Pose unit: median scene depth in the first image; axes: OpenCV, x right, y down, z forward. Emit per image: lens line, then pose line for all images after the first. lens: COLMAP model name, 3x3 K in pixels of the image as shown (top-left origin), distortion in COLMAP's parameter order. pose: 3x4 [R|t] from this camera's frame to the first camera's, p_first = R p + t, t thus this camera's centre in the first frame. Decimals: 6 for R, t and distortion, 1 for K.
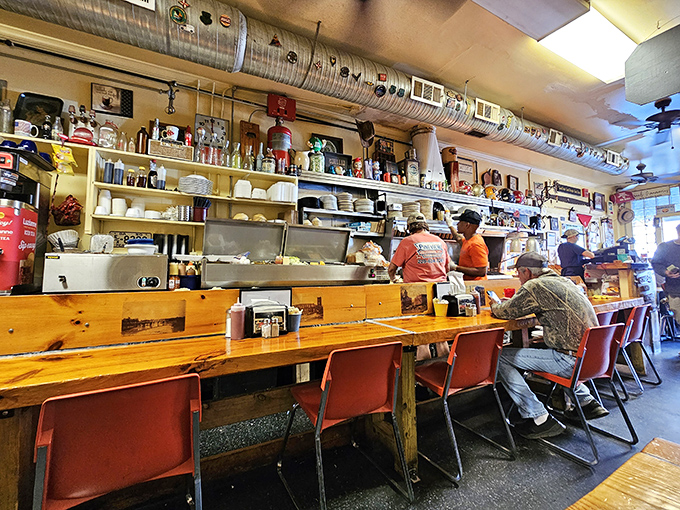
lens RADIAL K [[292.7, 0, 341.6], [0, 292.7, 247.6], [0, 0, 1]] dist [-0.002507, 0.000500]
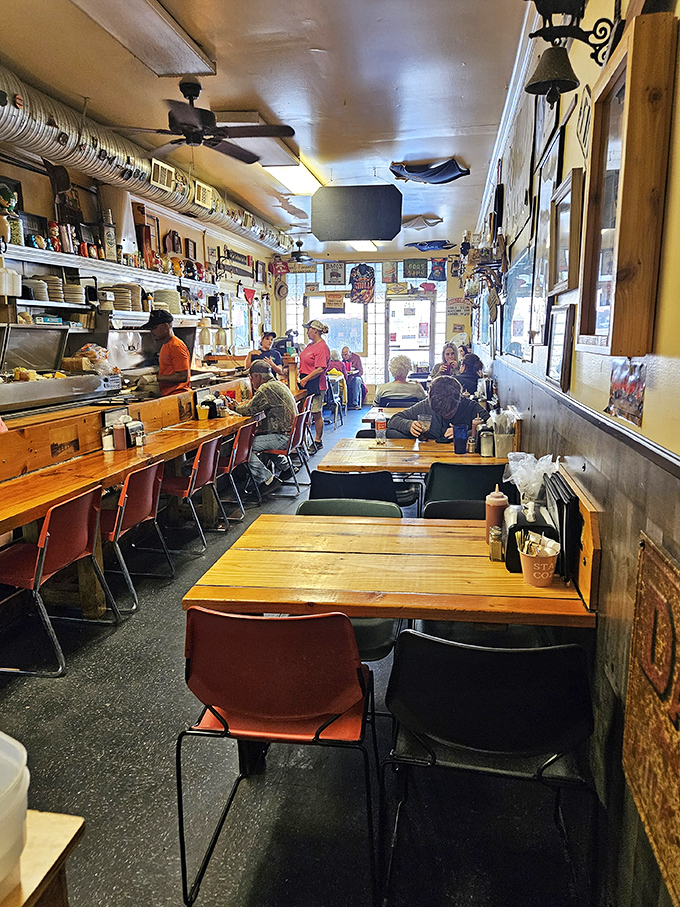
lens RADIAL K [[661.3, 0, 341.1], [0, 661.3, 453.6], [0, 0, 1]] dist [-0.011849, -0.001682]
pose [[0.606790, -0.144041, 0.781702, -0.816549], [-0.064599, 0.971254, 0.229113, -0.158310], [-0.792233, -0.189521, 0.580042, -0.575733]]
